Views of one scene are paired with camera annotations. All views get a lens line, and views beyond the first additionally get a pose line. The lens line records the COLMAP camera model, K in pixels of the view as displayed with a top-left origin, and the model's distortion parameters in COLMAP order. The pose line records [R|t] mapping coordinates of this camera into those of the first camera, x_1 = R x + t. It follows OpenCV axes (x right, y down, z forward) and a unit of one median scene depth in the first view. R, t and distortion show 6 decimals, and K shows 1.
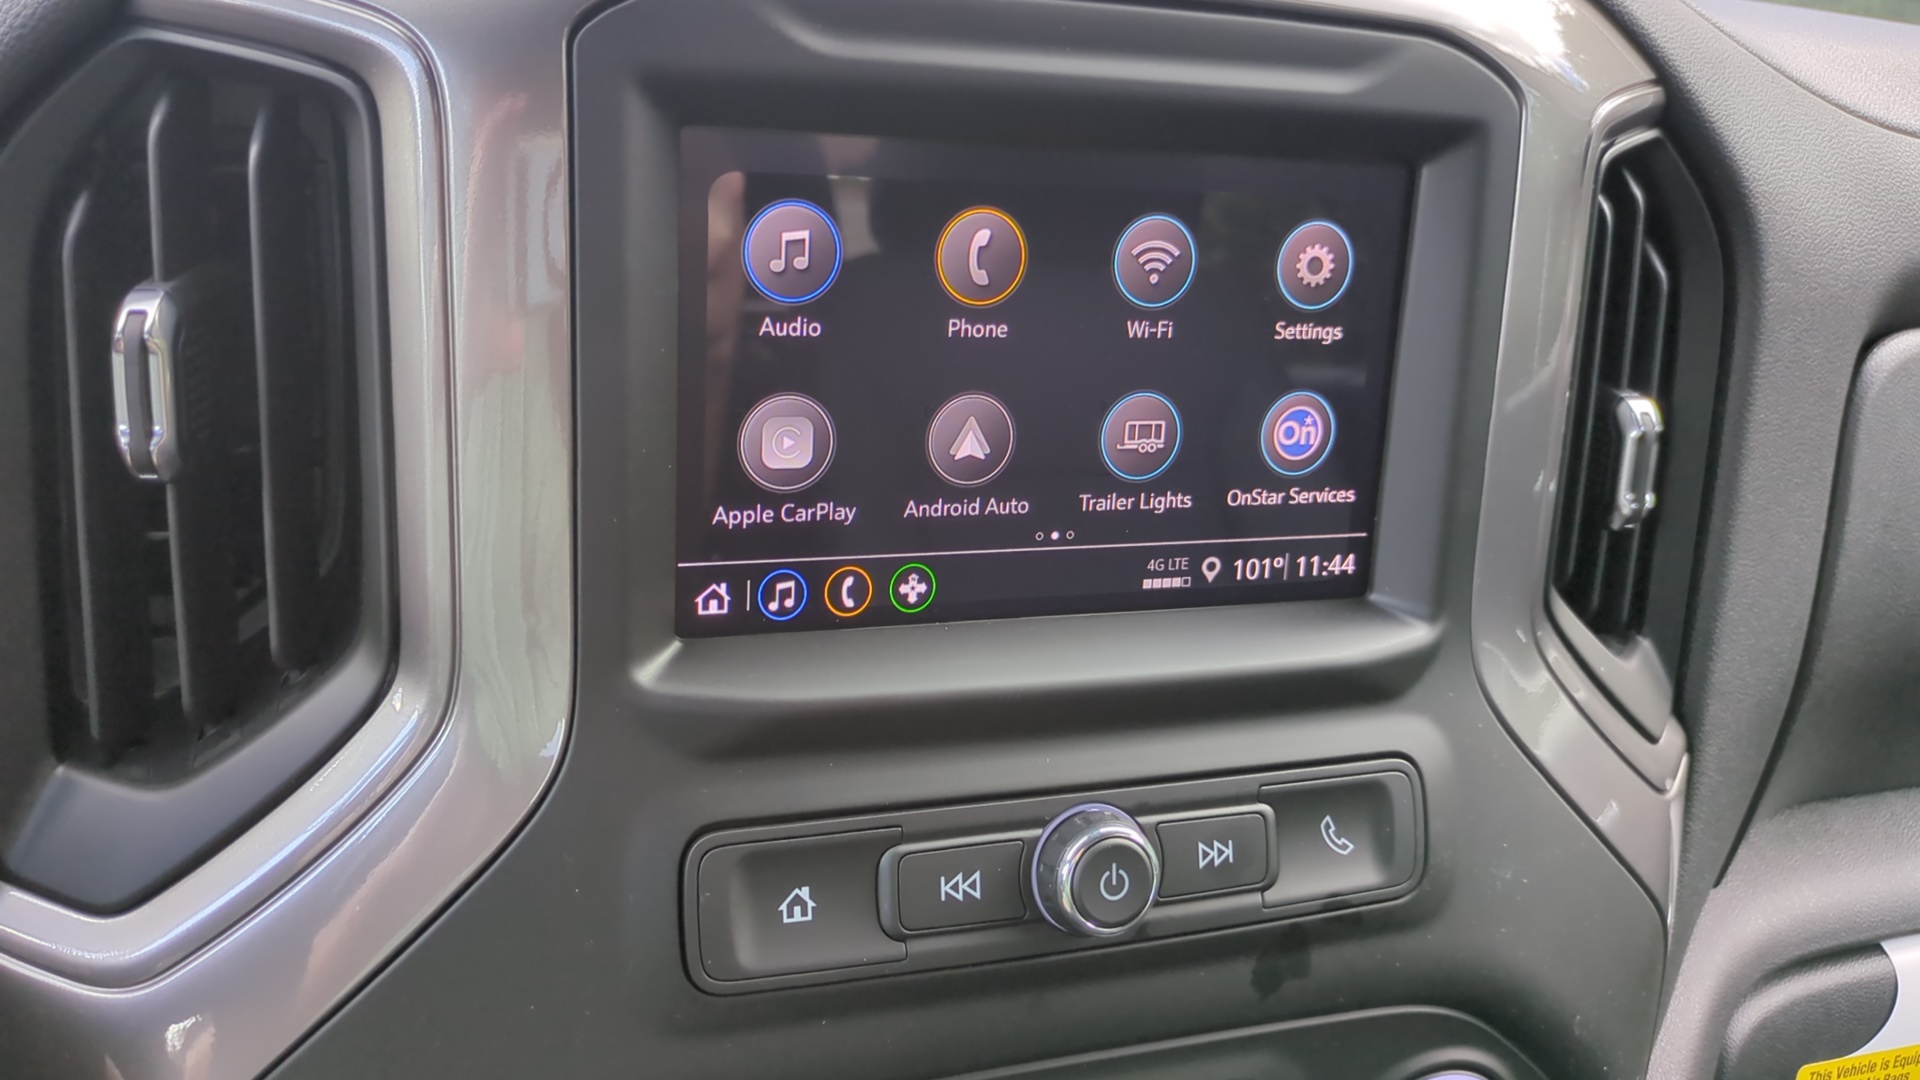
lens RADIAL K [[1589.0, 0, 960.0], [0, 1589.0, 540.0], [0, 0, 1]] dist [0.042177, -0.123427]
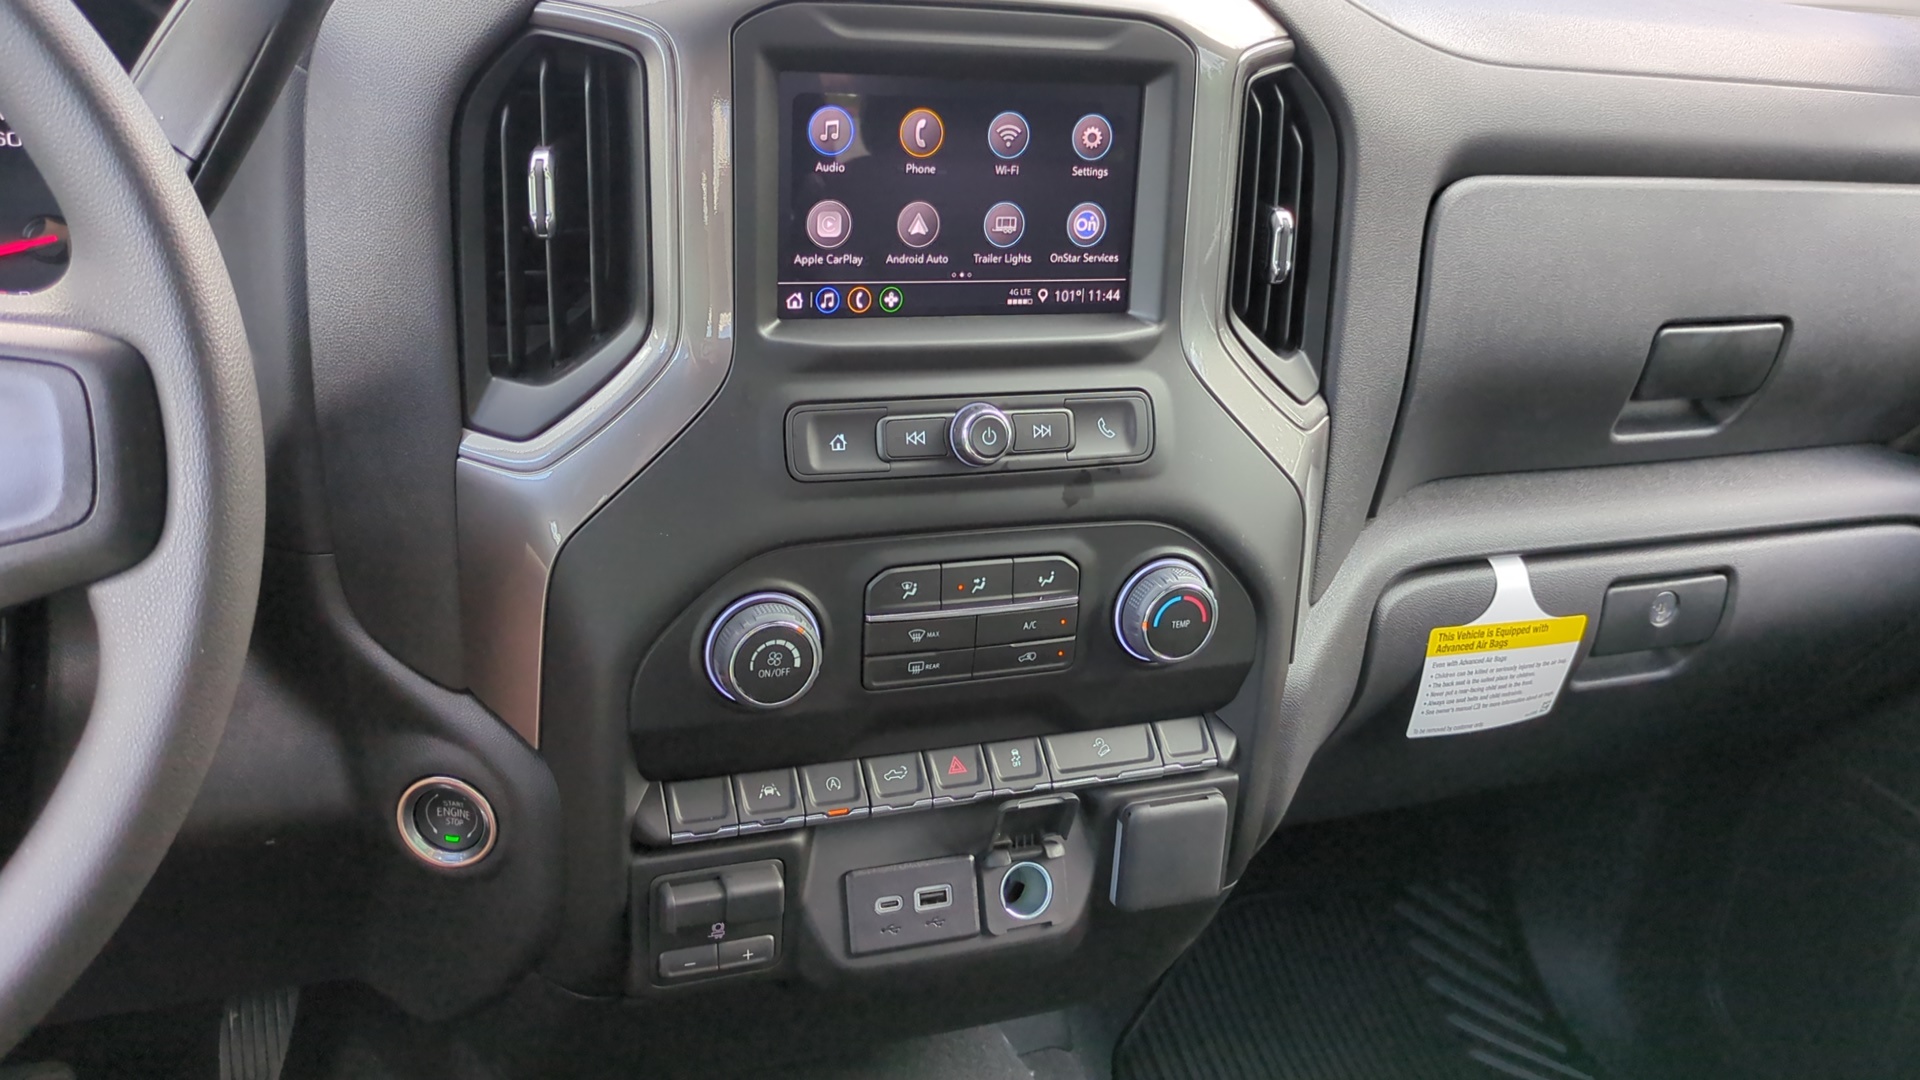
lens RADIAL K [[1589.0, 0, 960.0], [0, 1589.0, 540.0], [0, 0, 1]] dist [0.042177, -0.123427]
pose [[0.999893, -0.012818, 0.006989, 0.038970], [0.012457, 0.998698, 0.049472, 0.229680], [-0.007614, -0.049380, 0.998751, -1.010358]]
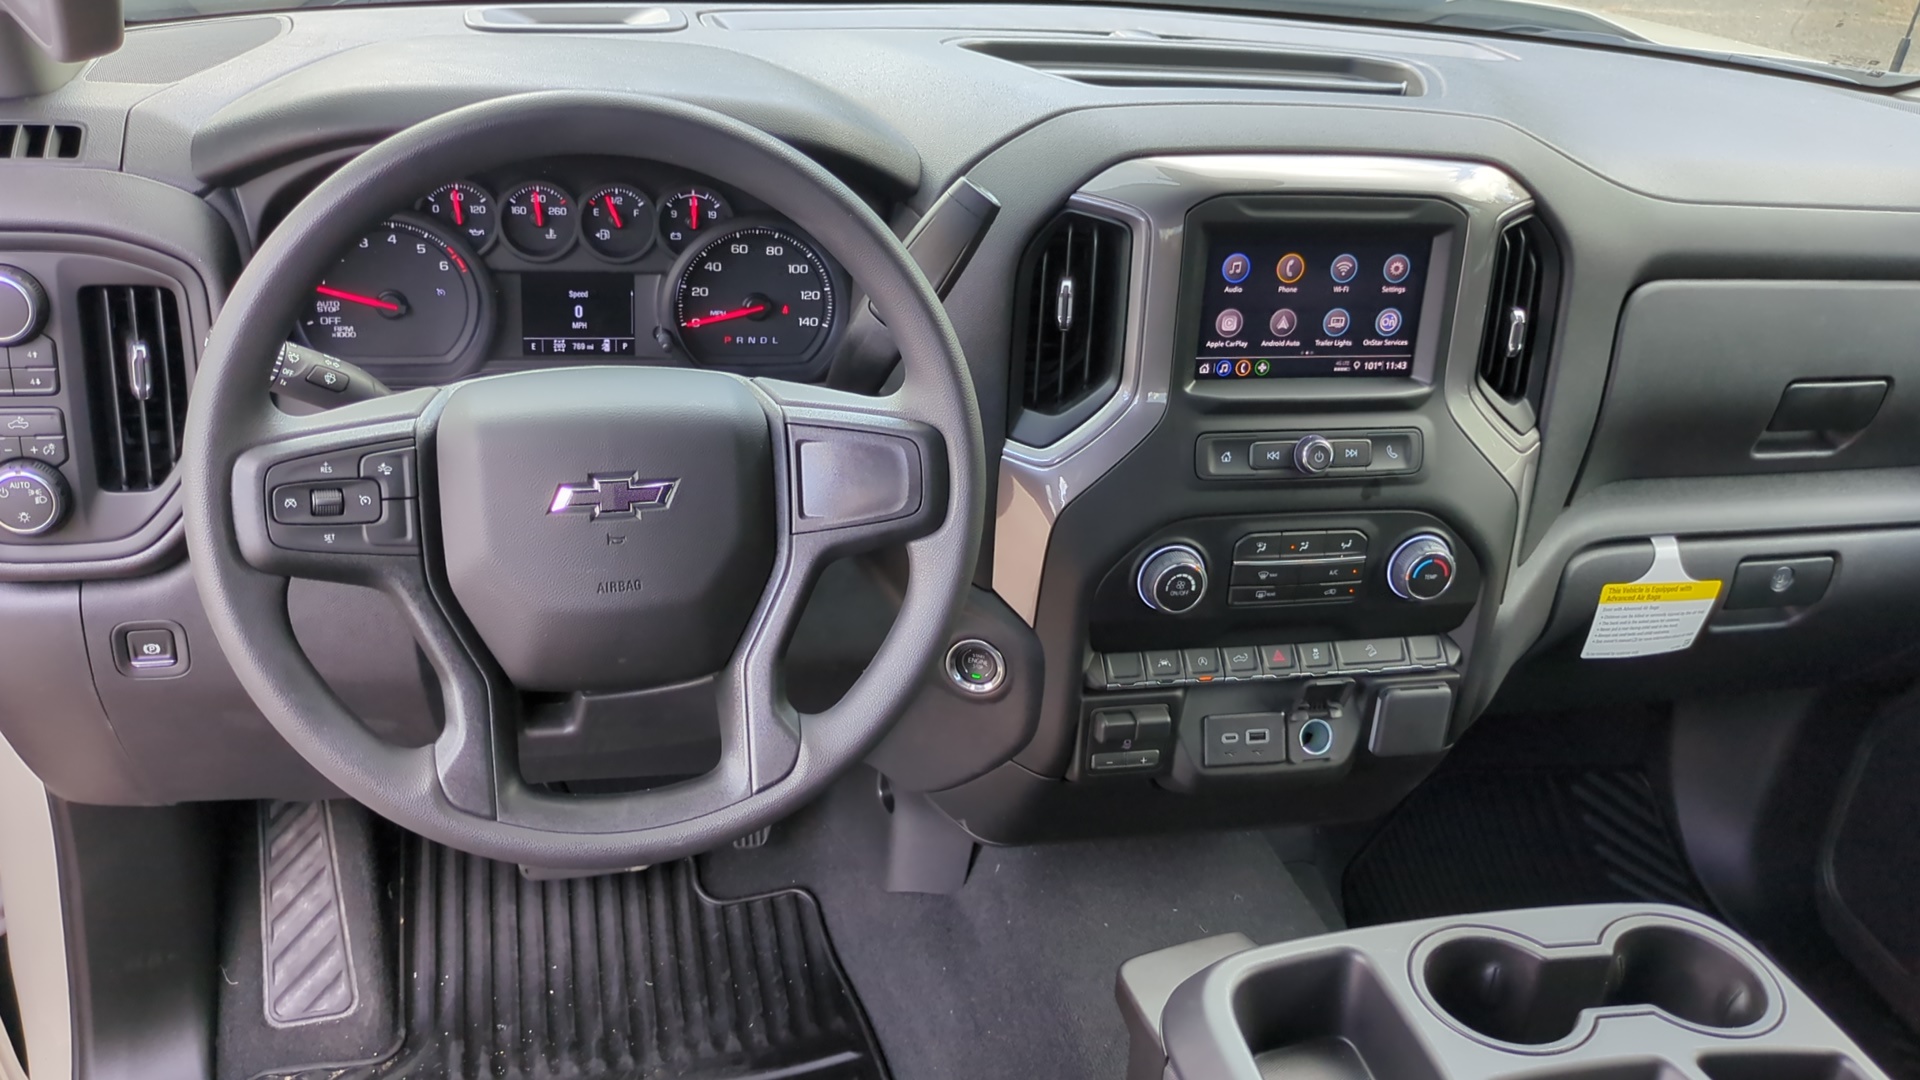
lens RADIAL K [[1589.0, 0, 960.0], [0, 1589.0, 540.0], [0, 0, 1]] dist [0.042177, -0.123427]
pose [[0.991371, 0.048638, -0.121726, -0.222938], [-0.033163, 0.991466, 0.126076, -0.010110], [0.126819, -0.120952, 0.984524, -2.279878]]
